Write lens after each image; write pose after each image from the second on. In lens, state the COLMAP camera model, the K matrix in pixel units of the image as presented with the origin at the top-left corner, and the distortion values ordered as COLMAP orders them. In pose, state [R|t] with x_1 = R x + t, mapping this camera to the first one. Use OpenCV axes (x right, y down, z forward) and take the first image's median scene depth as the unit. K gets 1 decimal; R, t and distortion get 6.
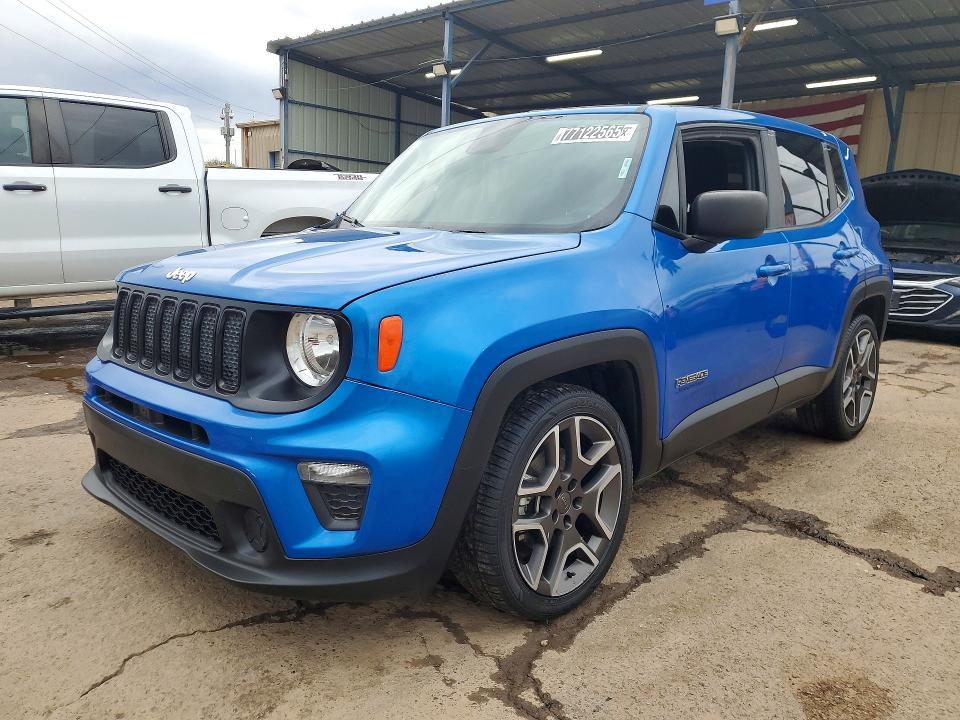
lens RADIAL K [[764.1, 0, 473.6], [0, 764.1, 358.7], [0, 0, 1]] dist [0.028624, -0.003426]
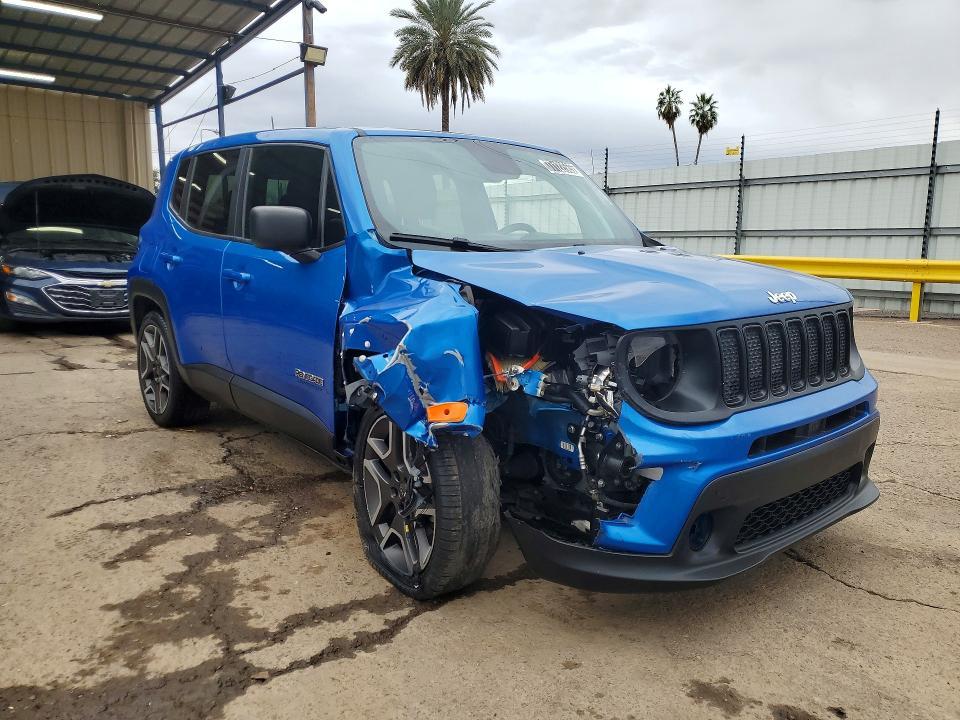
lens RADIAL K [[764.1, 0, 470.9], [0, 764.1, 362.7], [0, 0, 1]] dist [0.028624, -0.003426]
pose [[0.085893, -0.187300, 0.978540, -1.010628], [0.171152, 0.970343, 0.170708, -0.189779], [-0.981493, 0.152816, 0.115403, 0.895601]]
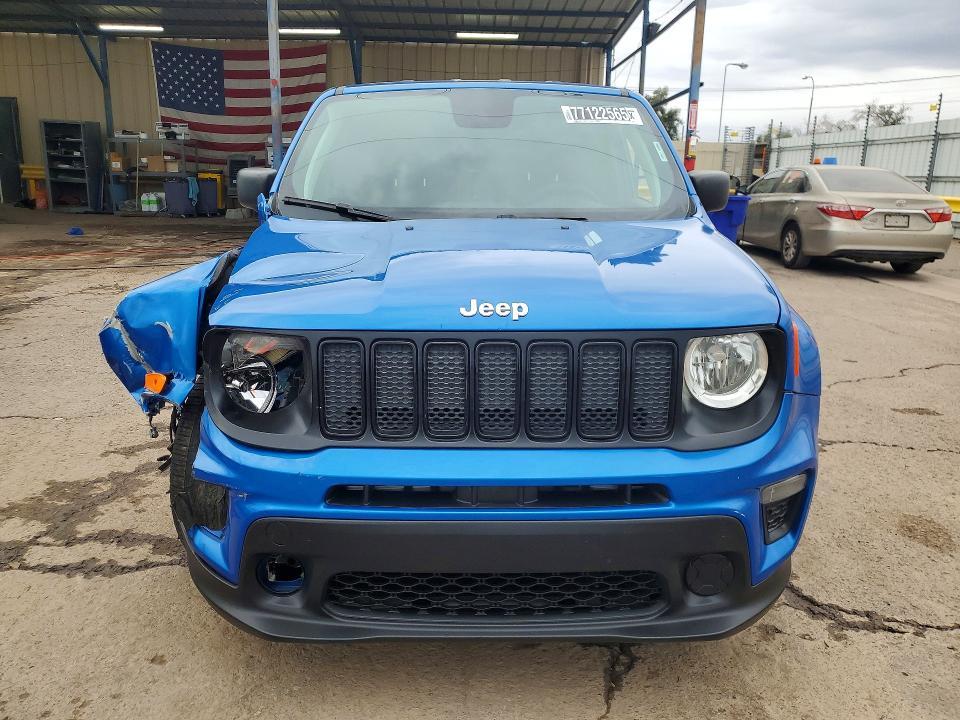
lens RADIAL K [[764.1, 0, 466.2], [0, 764.1, 354.9], [0, 0, 1]] dist [0.028624, -0.003426]
pose [[0.709338, -0.184022, 0.680423, -0.634402], [0.129288, 0.982910, 0.131048, -0.115344], [-0.692910, -0.004987, 0.721007, 0.316966]]
